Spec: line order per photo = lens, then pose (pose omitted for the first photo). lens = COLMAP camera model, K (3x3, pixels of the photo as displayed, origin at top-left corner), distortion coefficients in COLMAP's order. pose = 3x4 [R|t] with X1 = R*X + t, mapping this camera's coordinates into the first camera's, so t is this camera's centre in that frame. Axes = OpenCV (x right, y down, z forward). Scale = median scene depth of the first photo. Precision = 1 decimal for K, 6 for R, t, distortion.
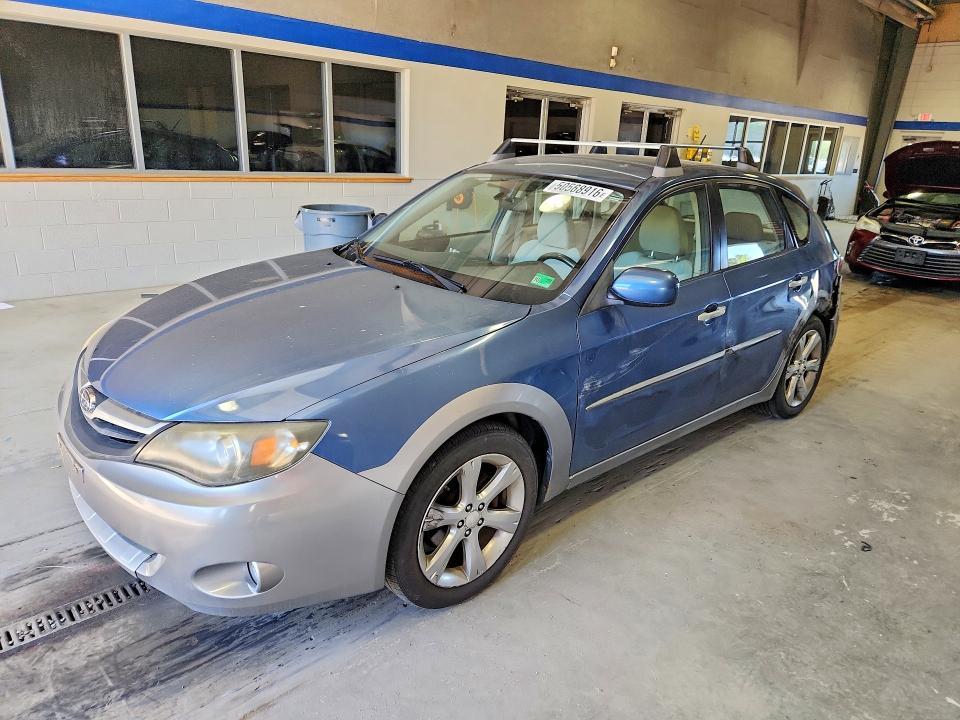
lens RADIAL K [[652.6, 0, 482.1], [0, 652.6, 364.9], [0, 0, 1]] dist [-0.002860, -0.003175]
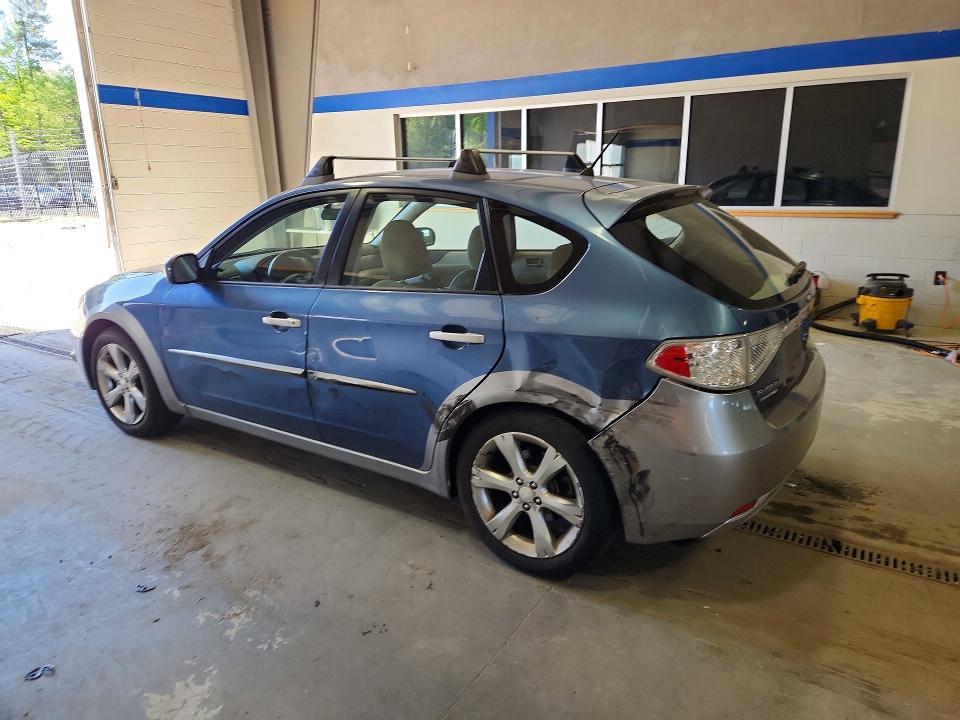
lens RADIAL K [[655.0, 0, 480.0], [0, 655.0, 360.0], [0, 0, 1]] dist [0.005123, 0.000440]
pose [[0.280357, 0.229812, -0.931980, 1.026778], [-0.302630, 0.942563, 0.141385, -0.191098], [0.910942, 0.242407, 0.333803, 0.728243]]
